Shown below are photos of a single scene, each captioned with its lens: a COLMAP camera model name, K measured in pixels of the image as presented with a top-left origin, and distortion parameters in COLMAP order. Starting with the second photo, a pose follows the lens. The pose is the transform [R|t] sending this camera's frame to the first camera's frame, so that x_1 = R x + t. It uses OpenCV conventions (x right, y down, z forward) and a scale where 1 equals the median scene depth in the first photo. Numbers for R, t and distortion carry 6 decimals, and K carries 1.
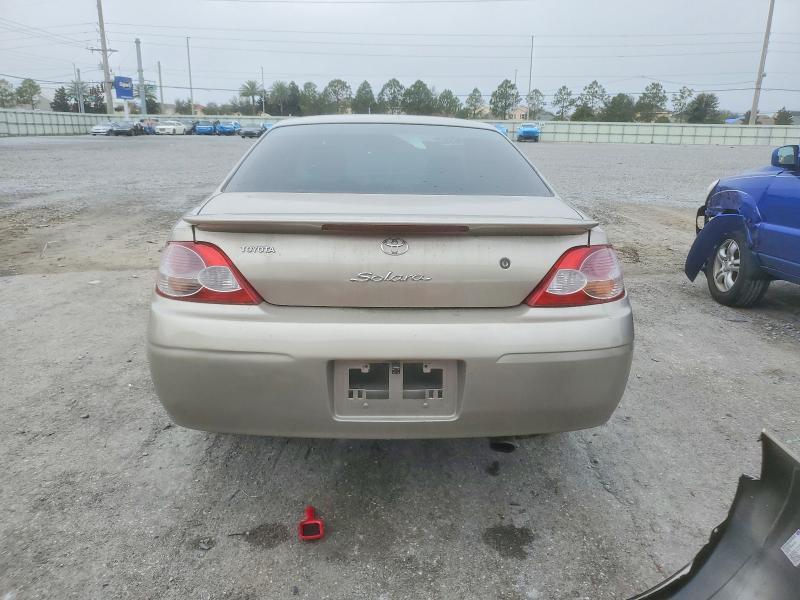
lens RADIAL K [[691.9, 0, 400.0], [0, 691.9, 300.0], [0, 0, 1]] dist [0.009631, 0.026017]
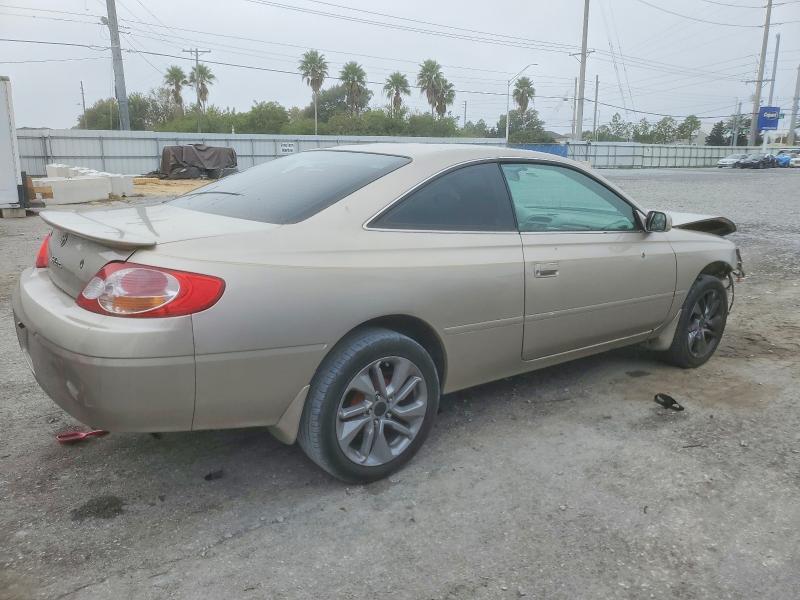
lens RADIAL K [[691.9, 0, 400.0], [0, 691.9, 300.0], [0, 0, 1]] dist [0.009631, 0.026017]
pose [[0.510176, 0.171803, -0.842736, 0.194851], [-0.212224, 0.974694, 0.070228, -0.025022], [0.833476, 0.143020, 0.533726, 0.113608]]
